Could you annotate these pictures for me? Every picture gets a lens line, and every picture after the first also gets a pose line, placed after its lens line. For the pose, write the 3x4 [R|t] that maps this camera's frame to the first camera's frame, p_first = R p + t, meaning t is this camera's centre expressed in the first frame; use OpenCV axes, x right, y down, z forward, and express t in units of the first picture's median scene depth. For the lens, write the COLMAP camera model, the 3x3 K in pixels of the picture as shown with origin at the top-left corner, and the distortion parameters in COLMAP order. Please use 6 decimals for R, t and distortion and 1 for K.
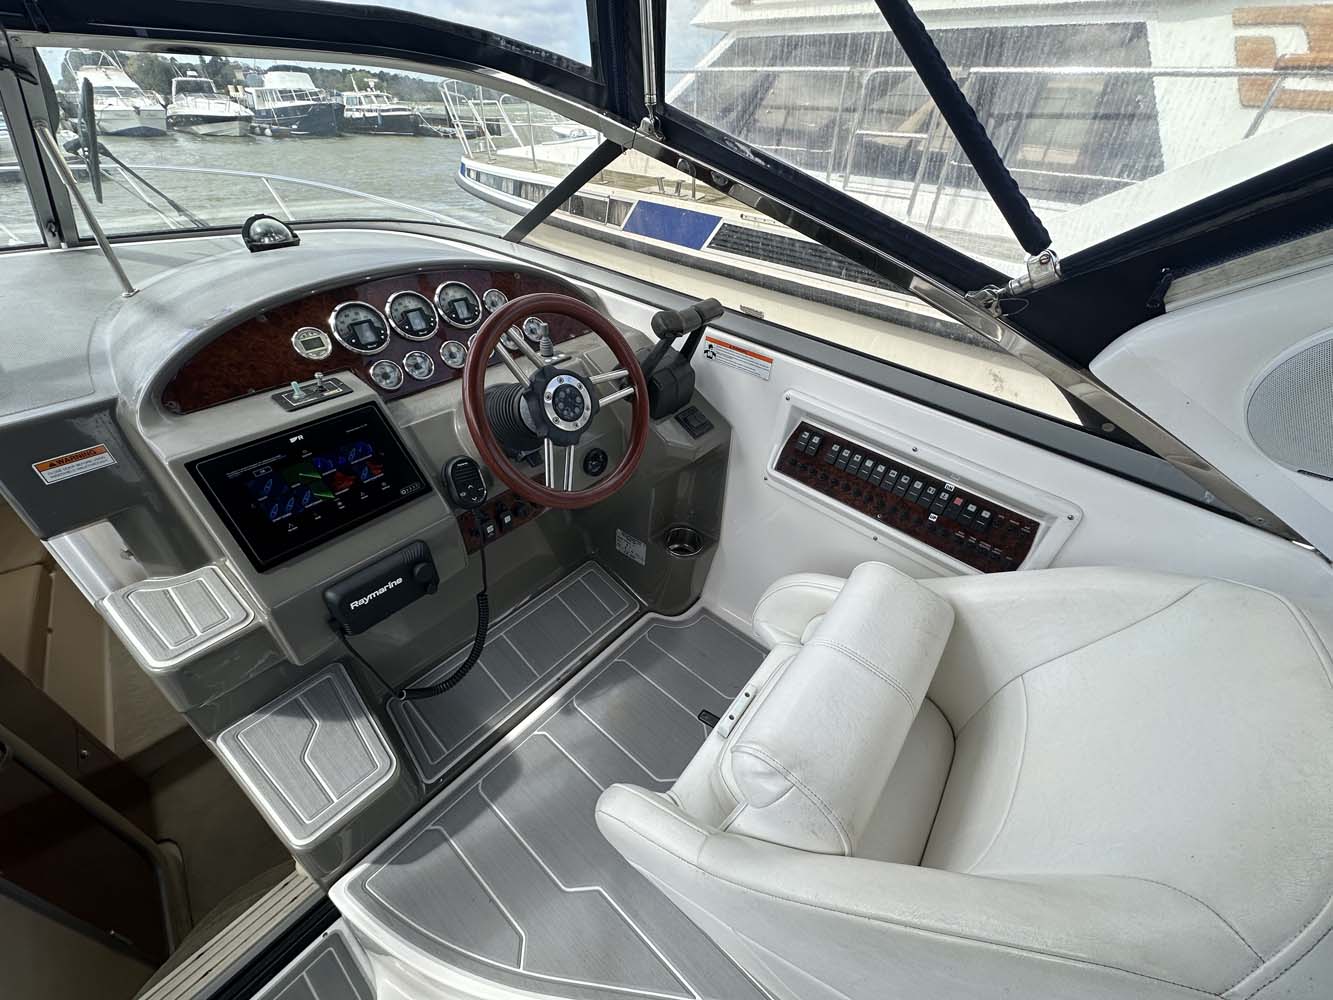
lens RADIAL K [[524.5, 0, 668.3], [0, 524.5, 499.8], [0, 0, 1]] dist [-0.005565, 0.000329]
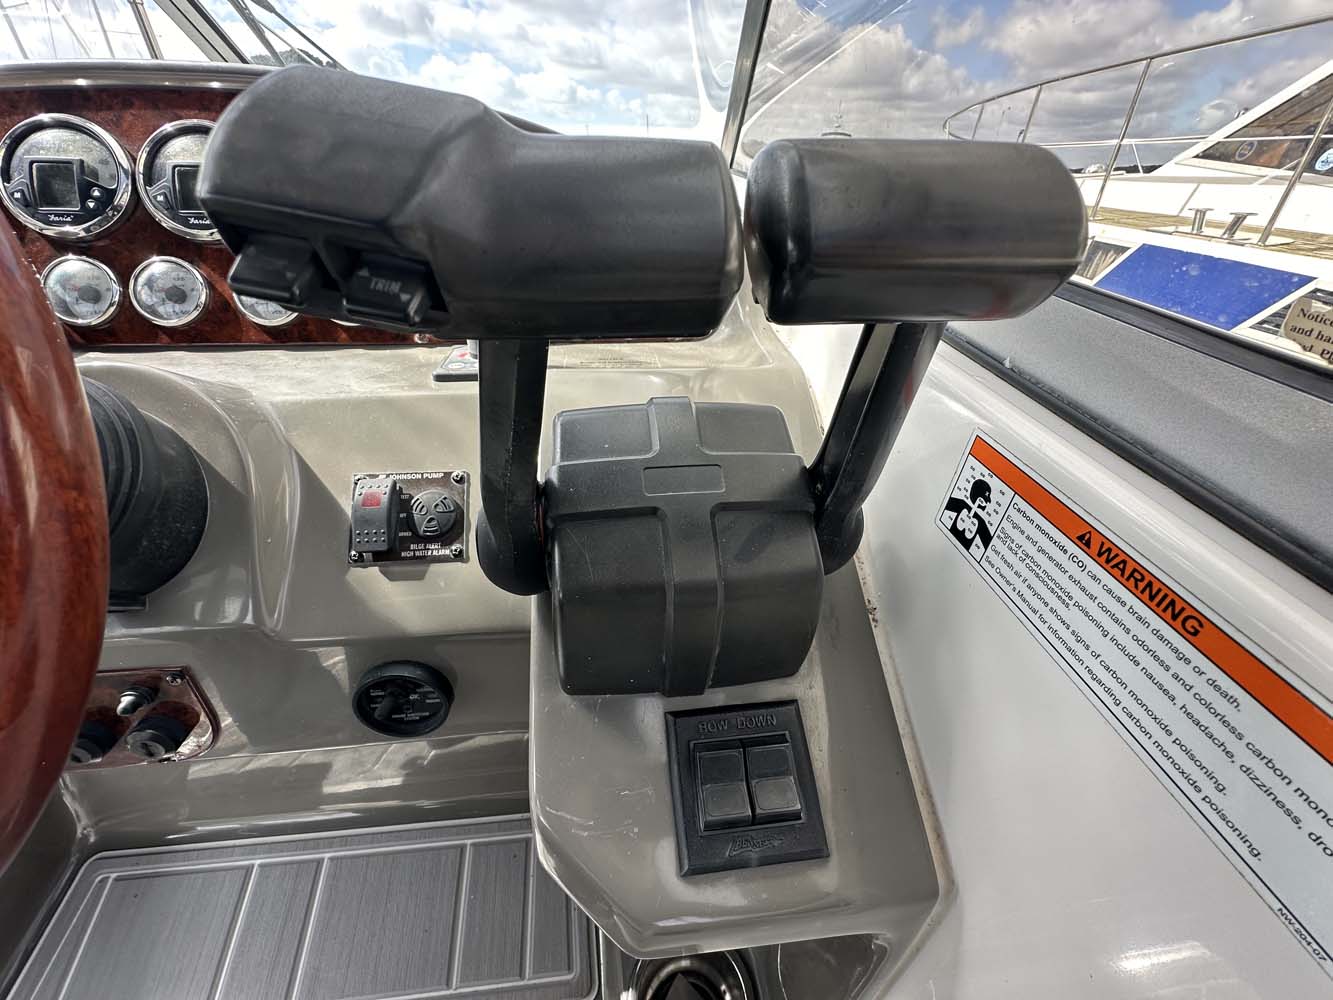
lens RADIAL K [[524.5, 0, 668.3], [0, 524.5, 499.8], [0, 0, 1]] dist [-0.005565, 0.000329]
pose [[0.711007, 0.354464, -0.607309, 0.138379], [-0.410884, 0.910301, 0.050267, -0.296317], [0.570652, 0.213793, 0.792874, 0.919600]]
